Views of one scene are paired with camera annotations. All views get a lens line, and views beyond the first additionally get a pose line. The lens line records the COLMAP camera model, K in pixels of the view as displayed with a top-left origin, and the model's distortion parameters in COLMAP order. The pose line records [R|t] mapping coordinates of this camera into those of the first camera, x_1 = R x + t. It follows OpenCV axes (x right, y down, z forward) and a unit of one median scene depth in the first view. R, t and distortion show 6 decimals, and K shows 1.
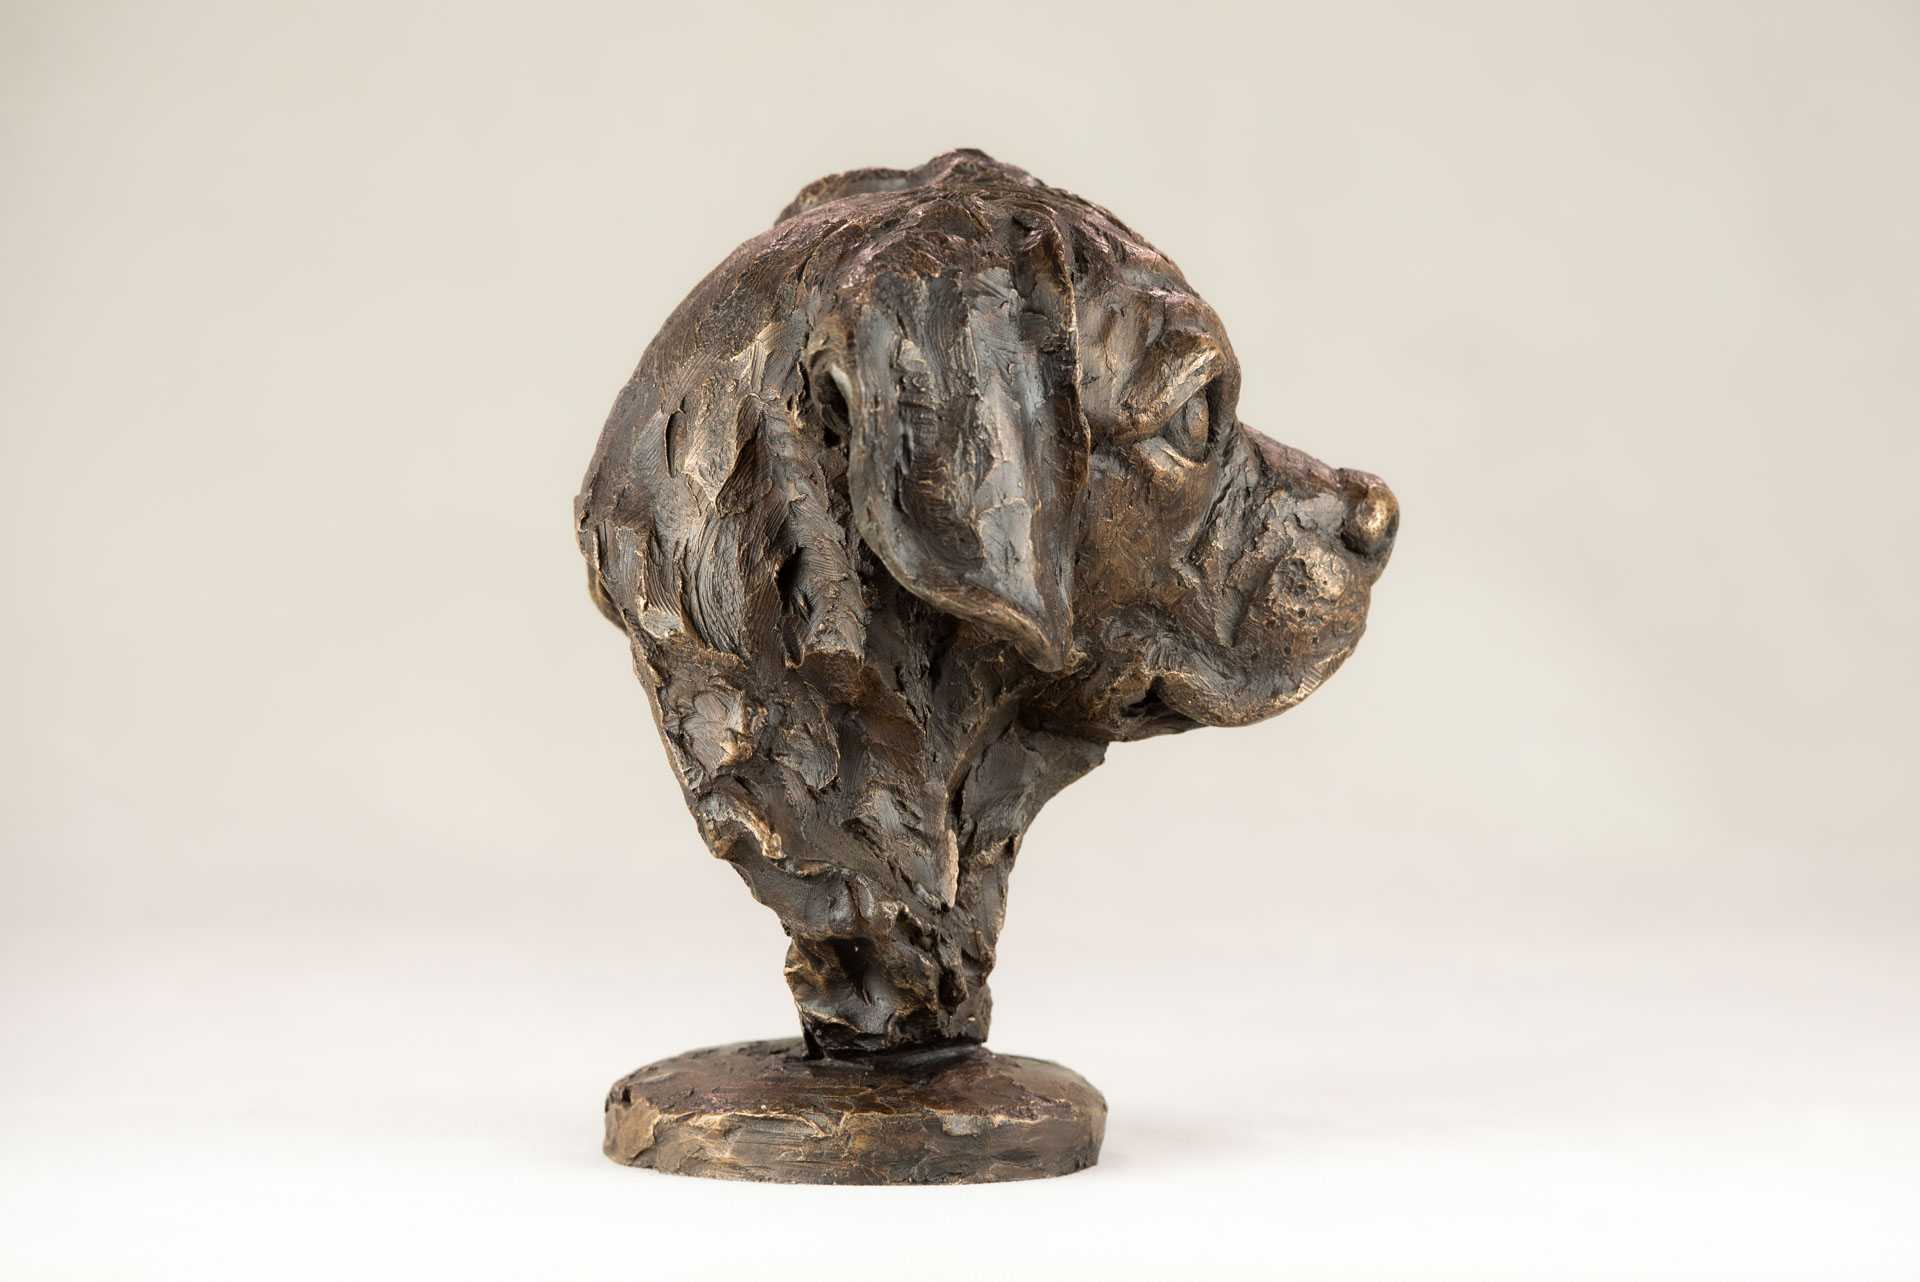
lens RADIAL K [[9747.6, 0, 960.0], [0, 9747.6, 641.0], [0, 0, 1]] dist [0.072301, 0.073102]
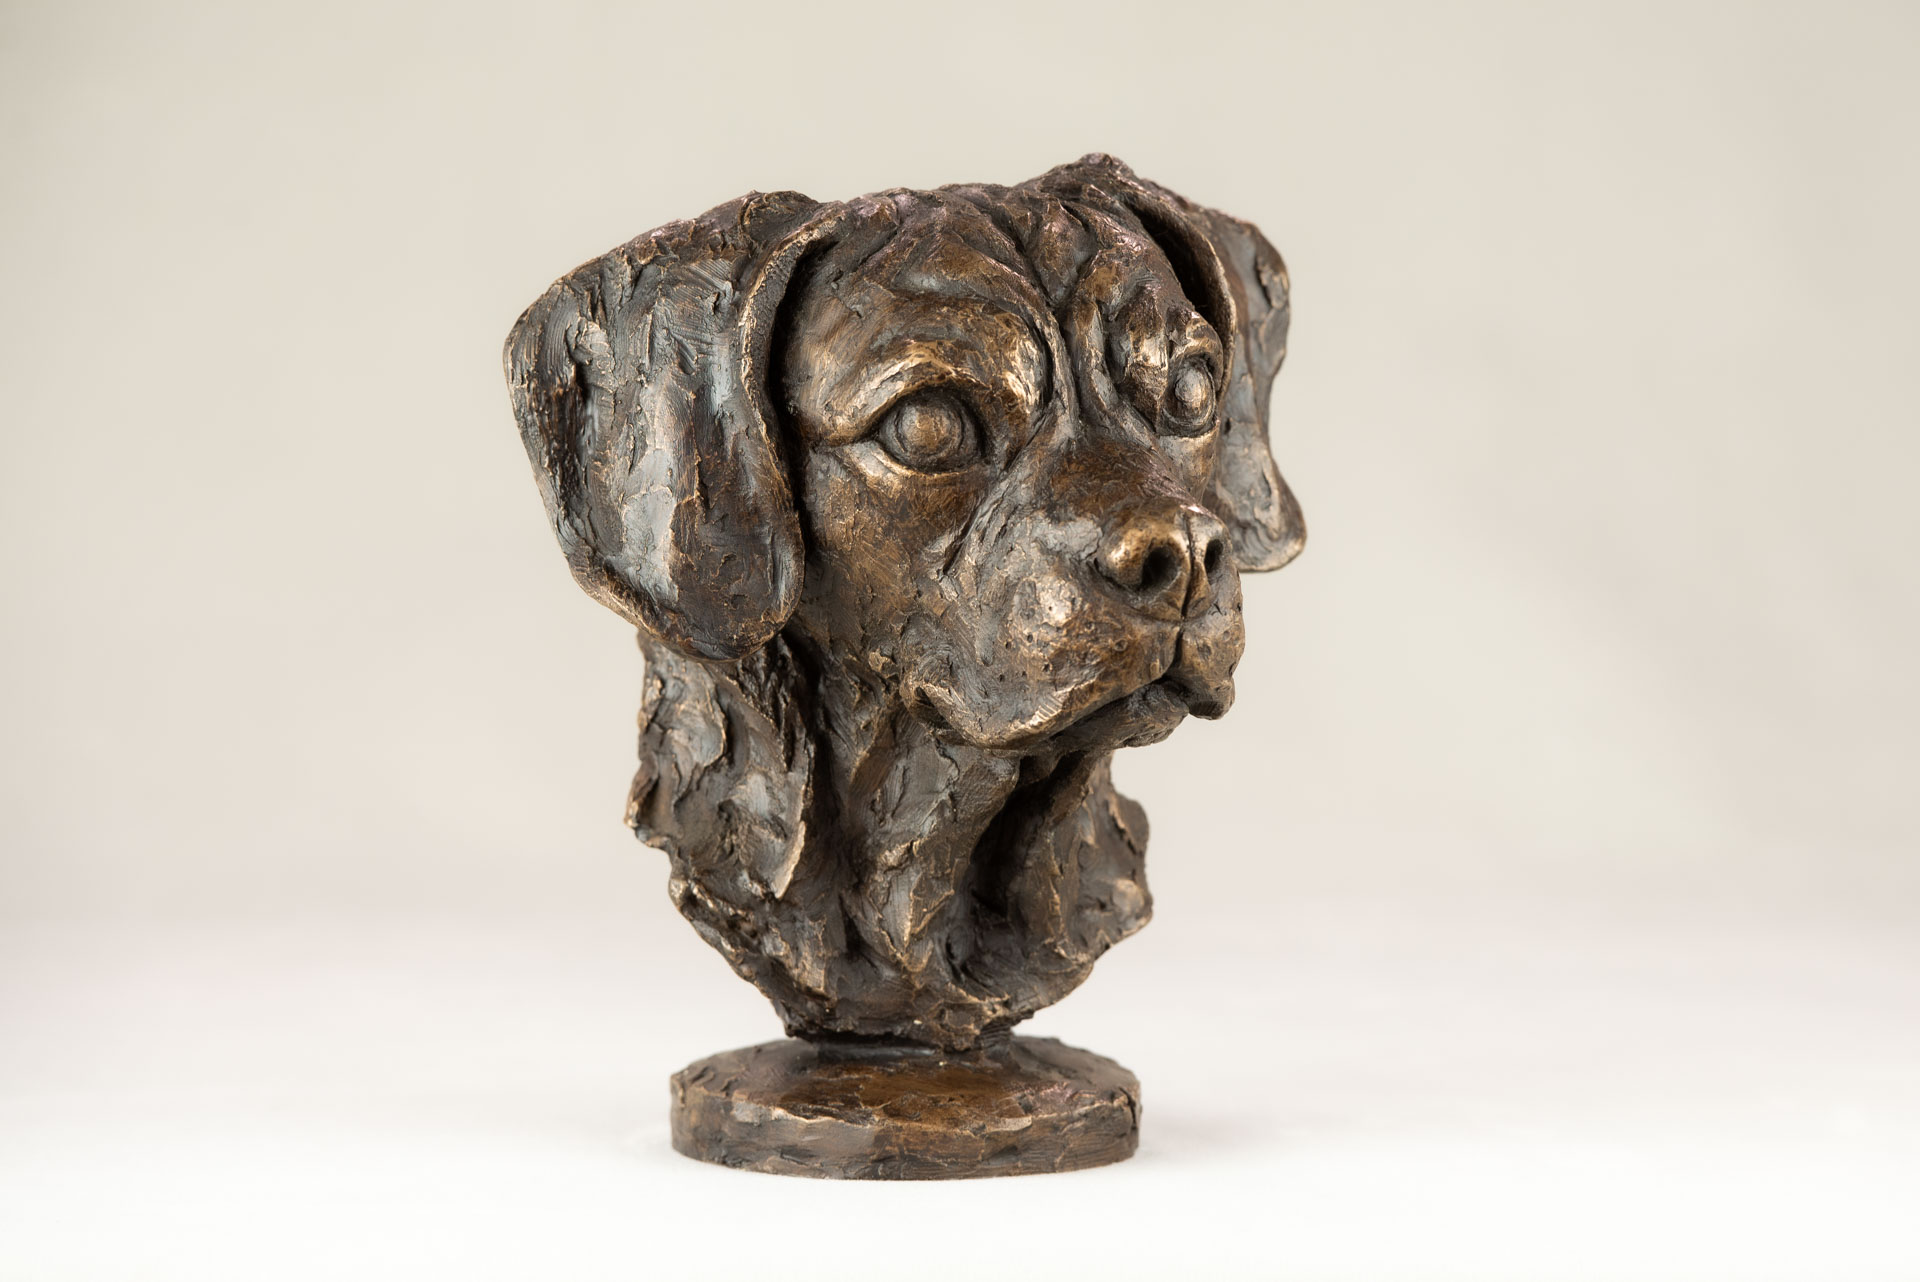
lens RADIAL K [[9747.6, 0, 960.0], [0, 9747.6, 641.0], [0, 0, 1]] dist [0.072301, 0.073102]
pose [[0.502474, 0.082203, -0.860676, 0.872805], [-0.087491, 0.995194, 0.043972, -0.044888], [0.860154, 0.053206, 0.507251, 0.506565]]
